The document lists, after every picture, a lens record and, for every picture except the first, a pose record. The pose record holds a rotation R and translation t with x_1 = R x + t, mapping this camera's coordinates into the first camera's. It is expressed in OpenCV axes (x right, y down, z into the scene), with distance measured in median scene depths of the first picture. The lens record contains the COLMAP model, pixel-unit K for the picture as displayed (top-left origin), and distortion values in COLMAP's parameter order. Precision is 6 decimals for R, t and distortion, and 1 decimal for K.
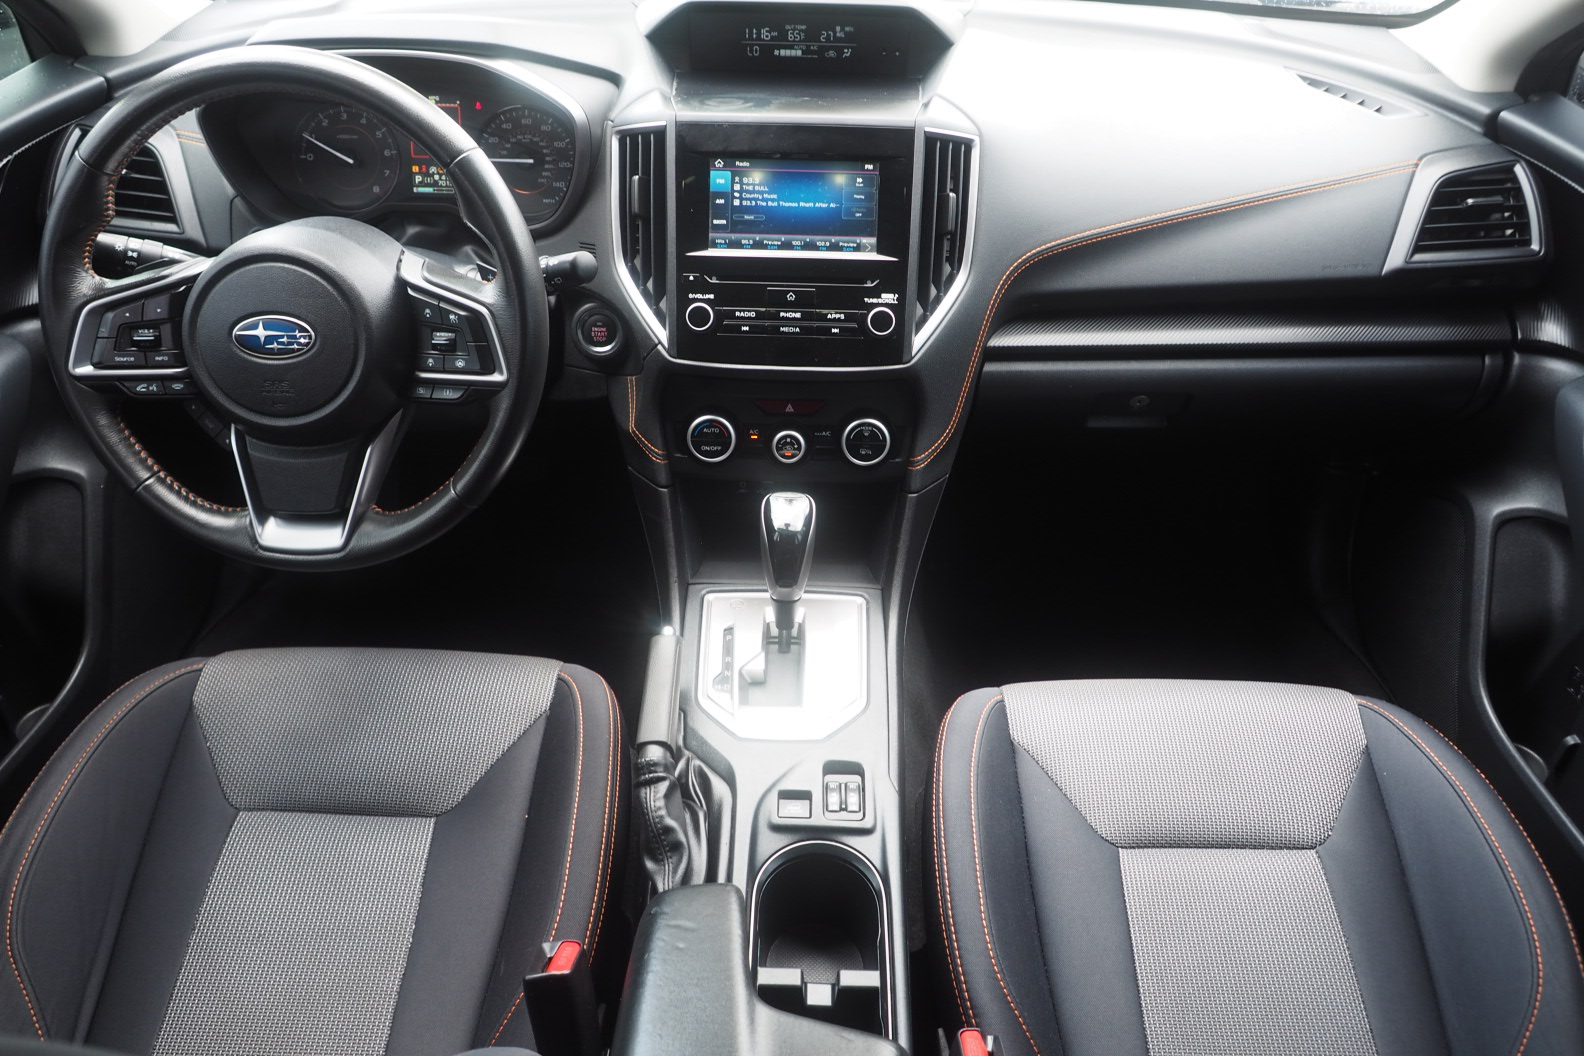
lens RADIAL K [[1117.0, 0, 787.3], [0, 1117.0, 527.4], [0, 0, 1]] dist [-0.031827, 0.006586]
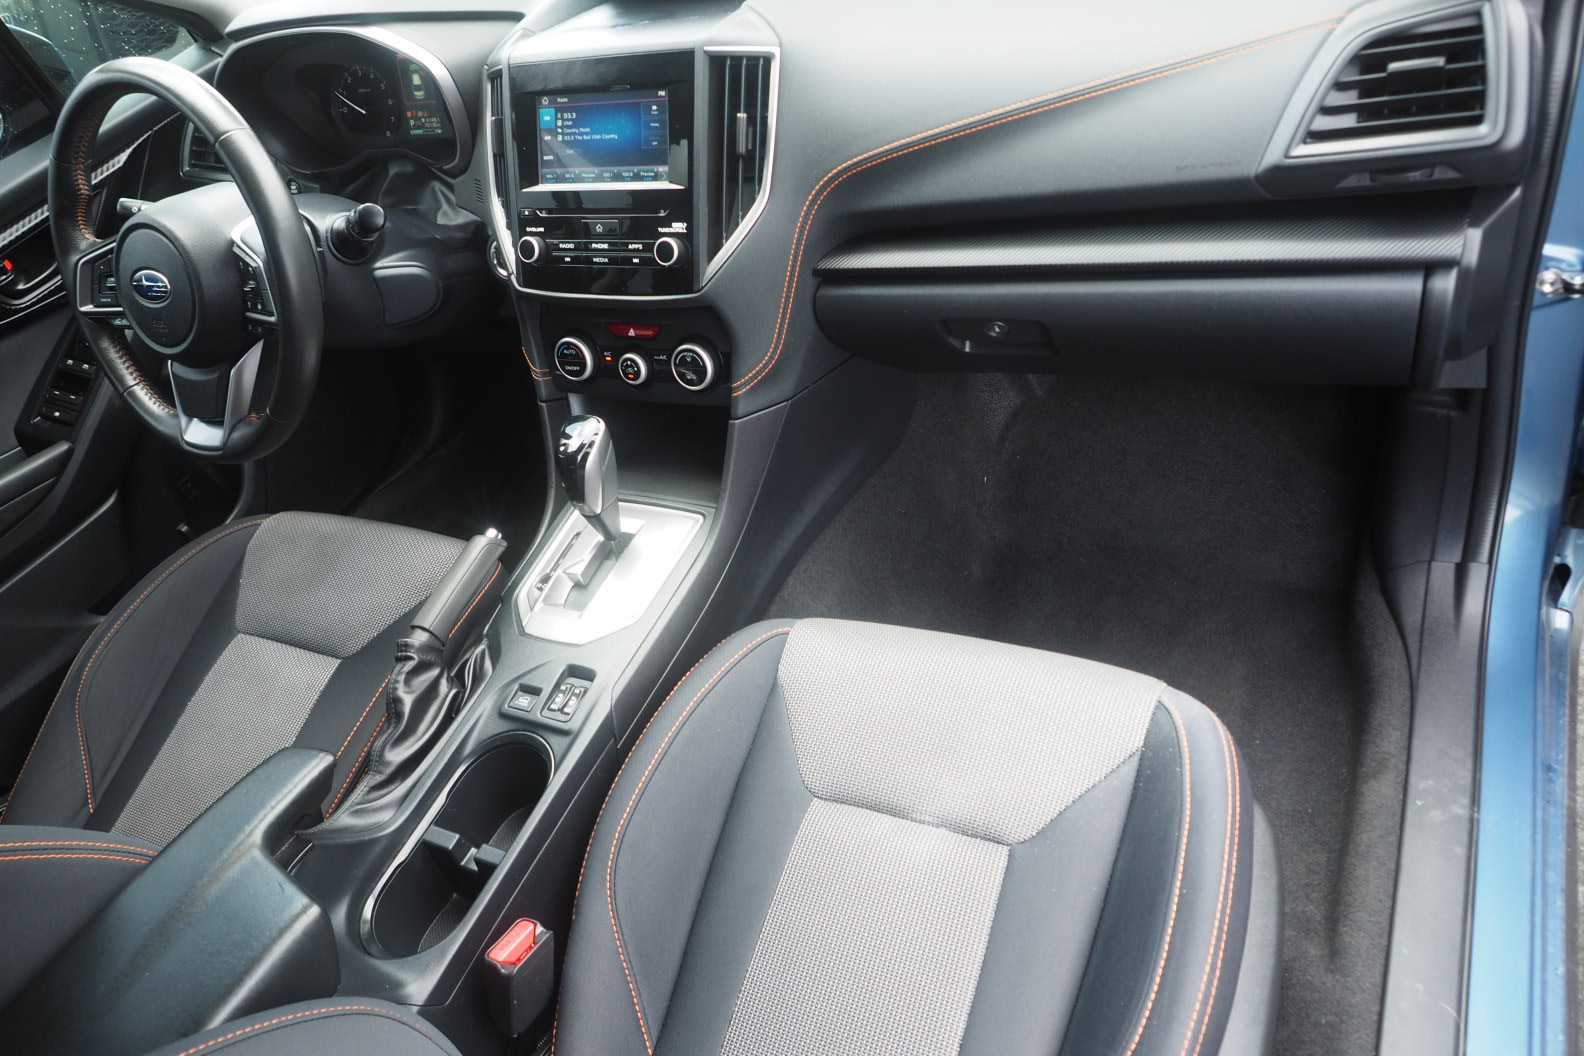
lens RADIAL K [[1117.0, 0, 798.1], [0, 1117.0, 531.5], [0, 0, 1]] dist [-0.031827, 0.006586]
pose [[0.884372, 0.102051, -0.455491, 0.670429], [-0.040647, 0.988938, 0.142649, -0.081403], [0.465009, -0.107640, 0.878738, 0.136750]]
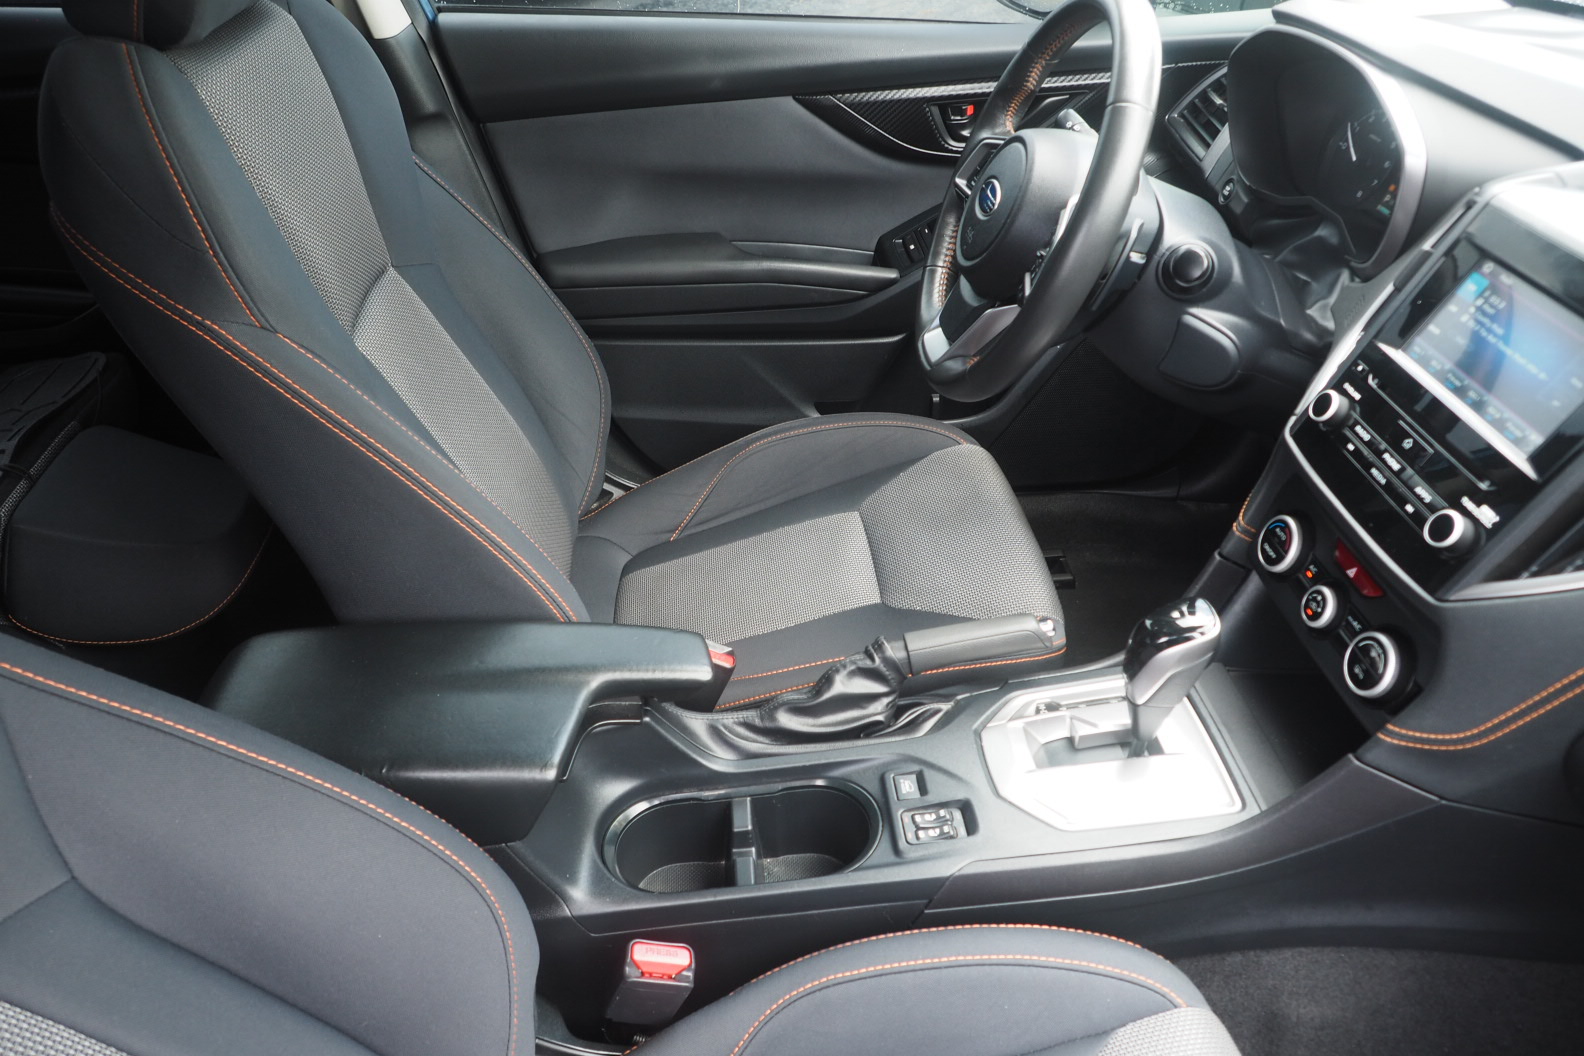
lens RADIAL K [[1117.0, 0, 793.1], [0, 1117.0, 531.2], [0, 0, 1]] dist [-0.031827, 0.006586]
pose [[0.102998, 0.555383, -0.825191, 0.617630], [-0.571418, 0.712087, 0.407938, -0.231365], [0.814170, 0.429512, 0.390700, 0.382997]]
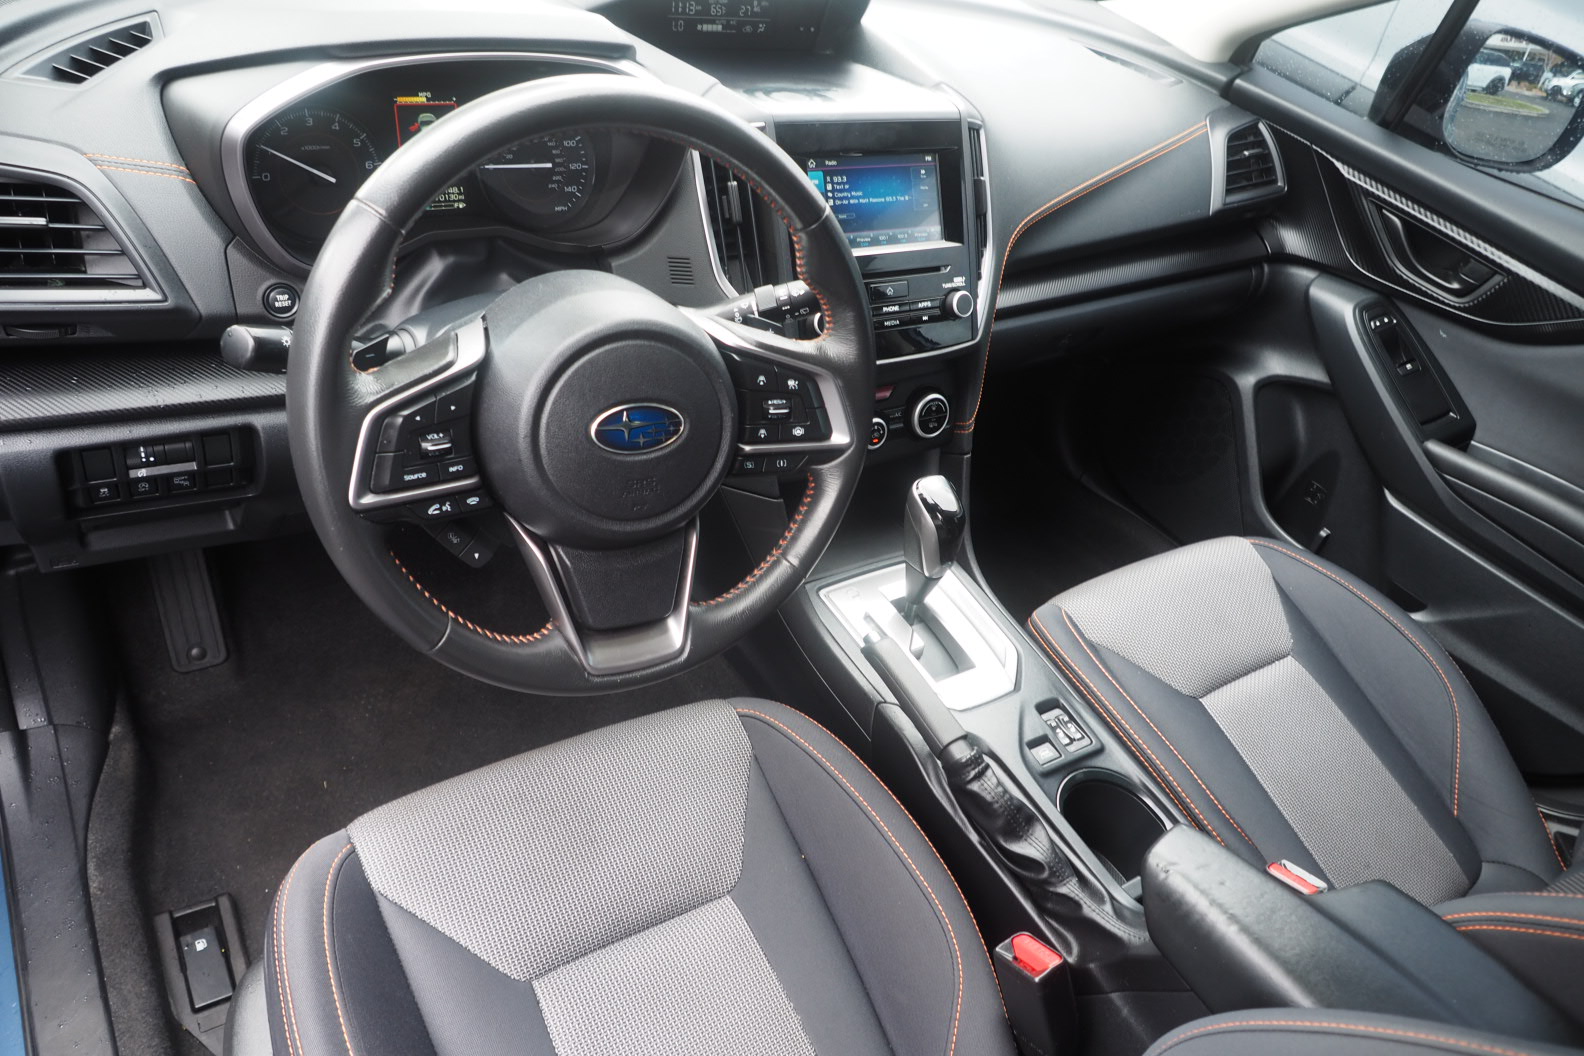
lens RADIAL K [[1117.0, 0, 791.4], [0, 1117.0, 531.9], [0, 0, 1]] dist [-0.031827, 0.006586]
pose [[0.823439, -0.233515, 0.517125, -0.653557], [0.186565, 0.972140, 0.141910, -0.152995], [-0.535856, -0.020377, 0.844064, 0.173802]]
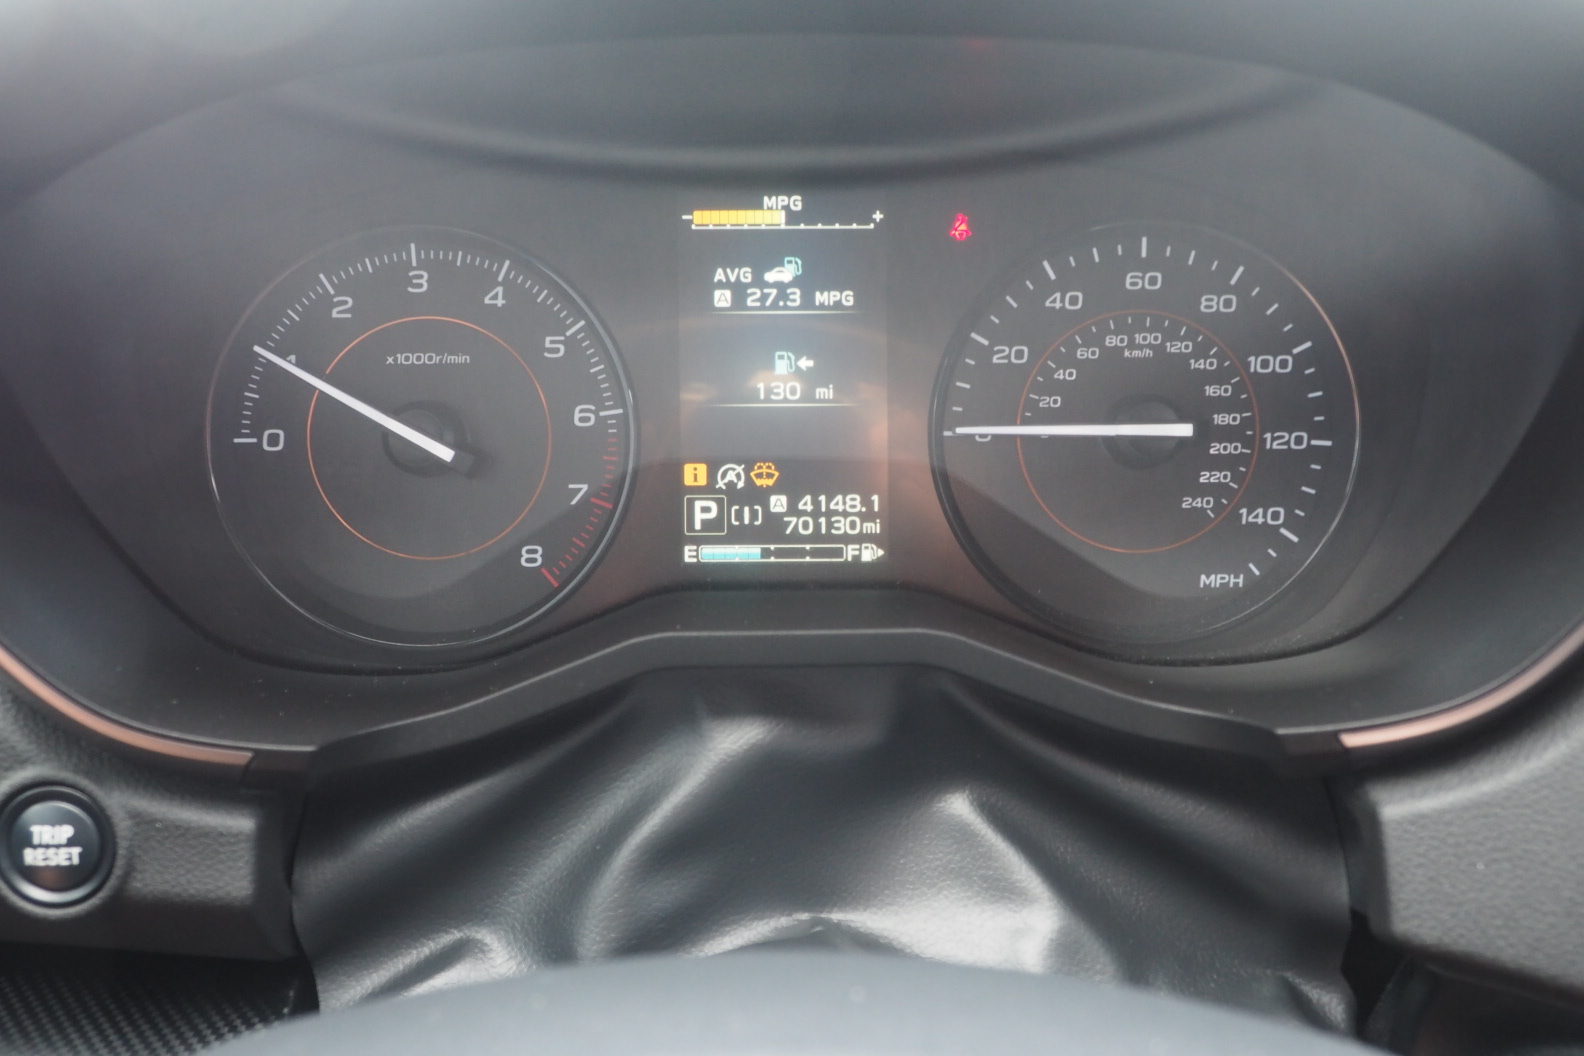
lens RADIAL K [[1465.2, 0, 786.8], [0, 1465.2, 534.3], [0, 0, 1]] dist [-0.016880, 0.000000]
pose [[0.999158, -0.035591, 0.020392, -0.359985], [0.039519, 0.968456, -0.246031, -0.254511], [-0.010992, 0.246630, 0.969047, 0.763227]]
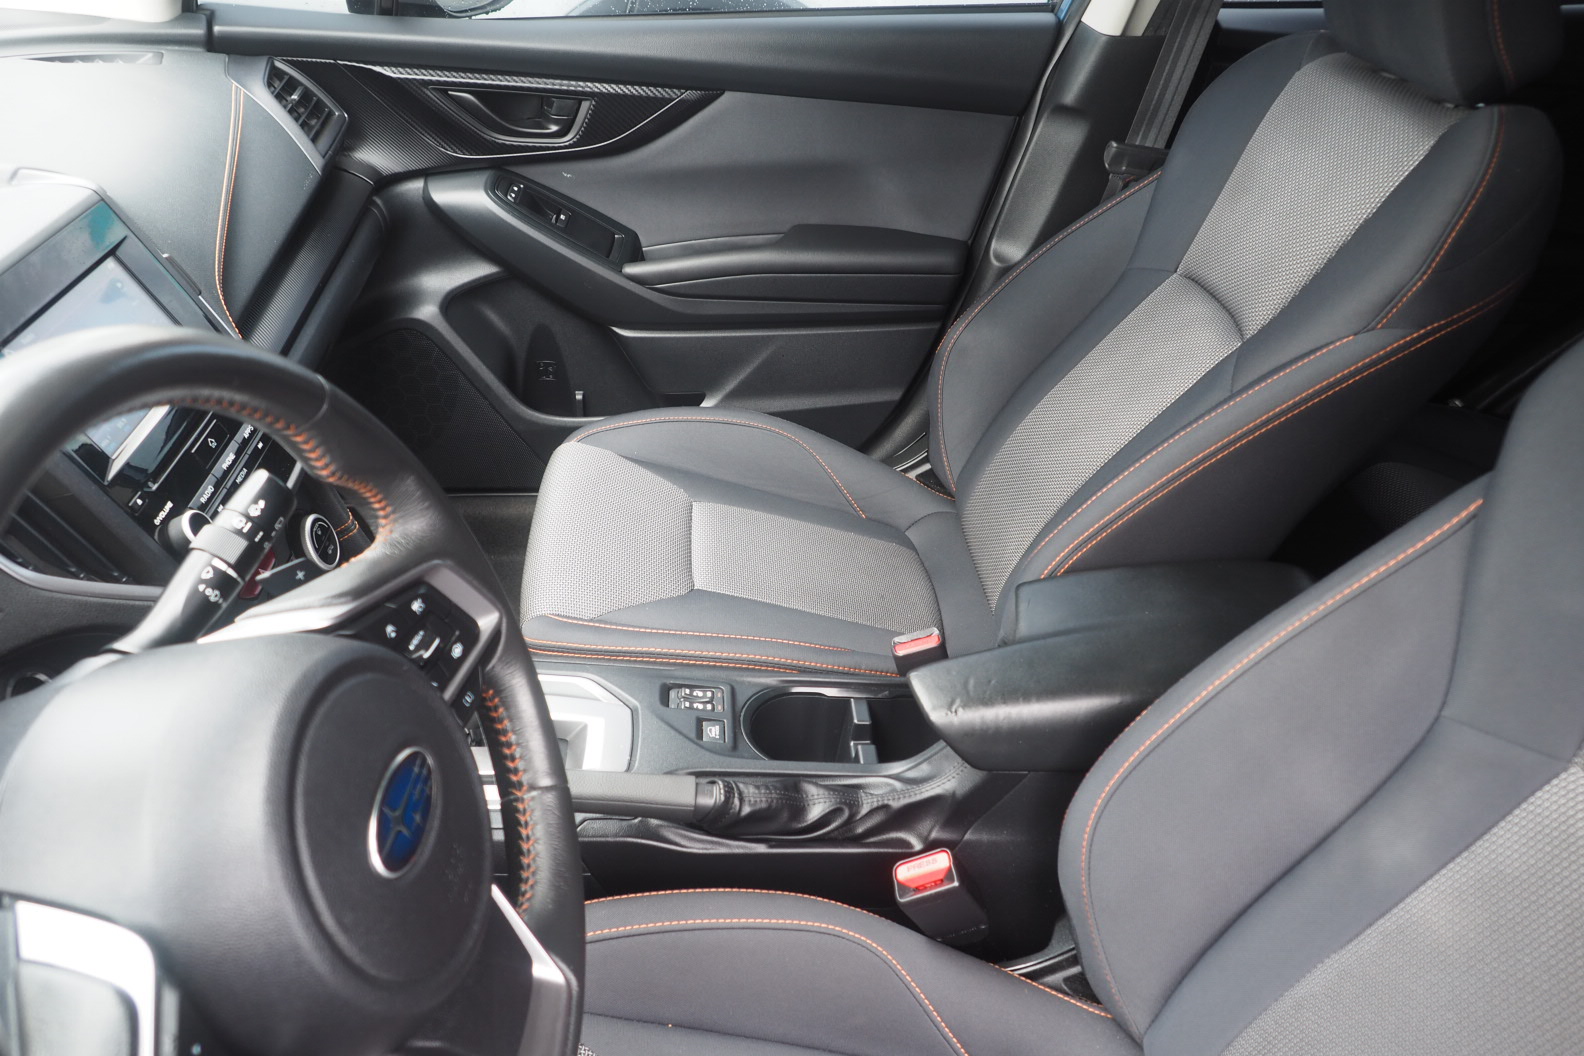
lens RADIAL K [[1117.0, 0, 787.9], [0, 1117.0, 524.7], [0, 0, 1]] dist [-0.031827, 0.006586]
pose [[-0.082624, -0.582925, 0.808314, -0.656835], [0.549291, 0.650125, 0.524992, -0.347019], [-0.831536, 0.487376, 0.266480, 0.506161]]
